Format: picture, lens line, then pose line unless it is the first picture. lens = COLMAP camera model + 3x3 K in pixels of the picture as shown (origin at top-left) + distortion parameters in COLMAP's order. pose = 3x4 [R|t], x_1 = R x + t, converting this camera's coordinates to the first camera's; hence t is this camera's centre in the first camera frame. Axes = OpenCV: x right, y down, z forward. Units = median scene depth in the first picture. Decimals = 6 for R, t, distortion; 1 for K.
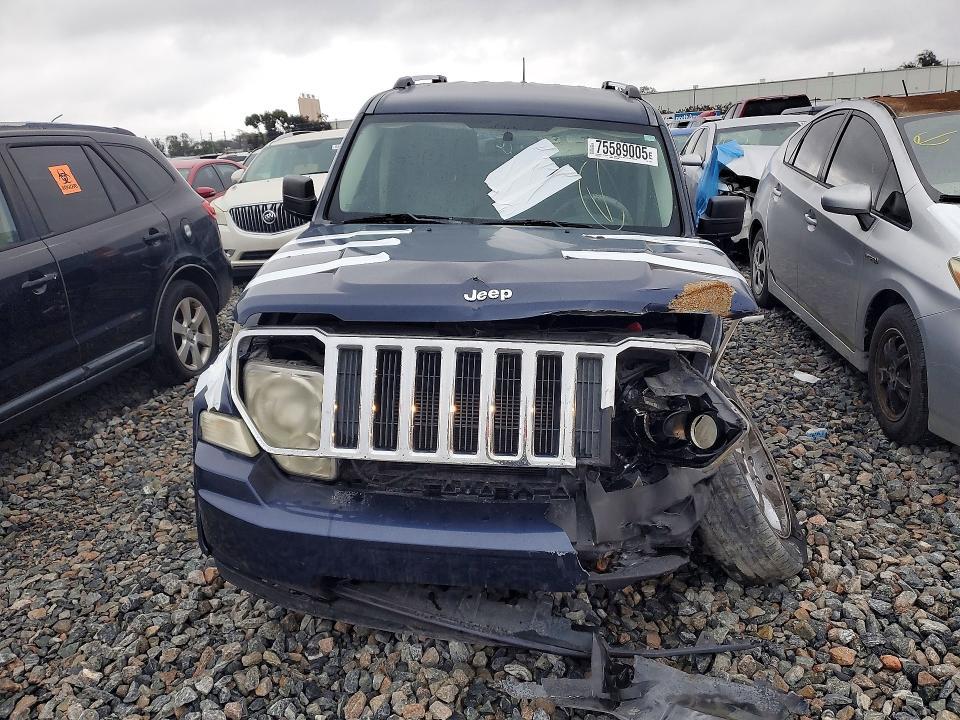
lens RADIAL K [[757.0, 0, 480.0], [0, 757.0, 360.0], [0, 0, 1]] dist [-0.004675, -0.000862]
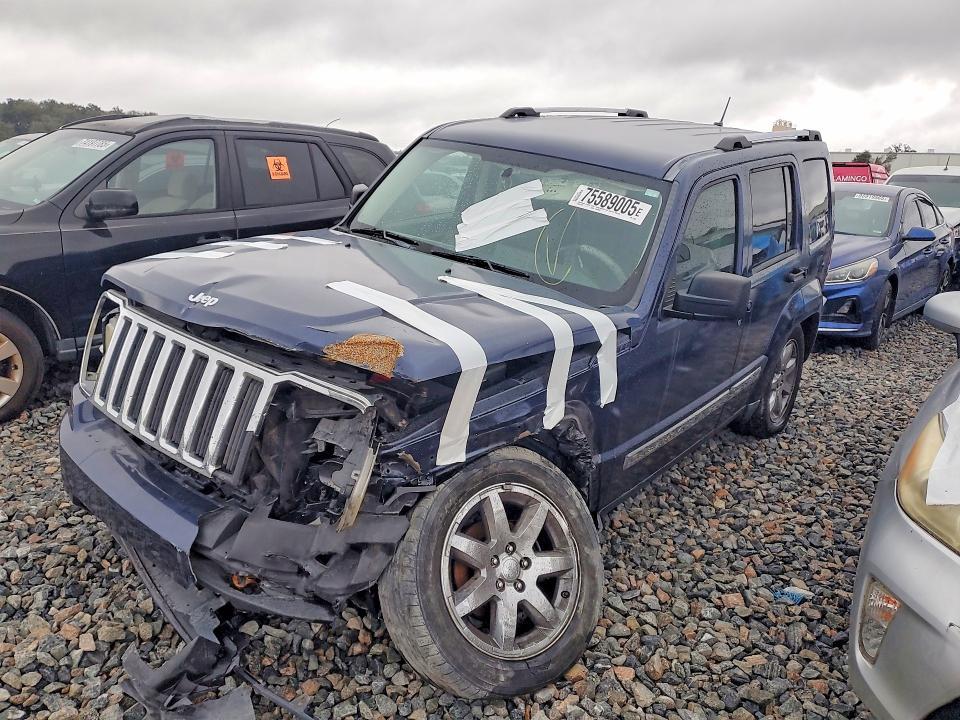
lens RADIAL K [[744.1, 0, 495.6], [0, 744.1, 362.4], [0, 0, 1]] dist [0.025154, -0.008078]
pose [[0.827512, 0.245553, -0.504903, 0.579288], [-0.258773, 0.964883, 0.045142, -0.097870], [0.498257, 0.093300, 0.861995, 0.182019]]
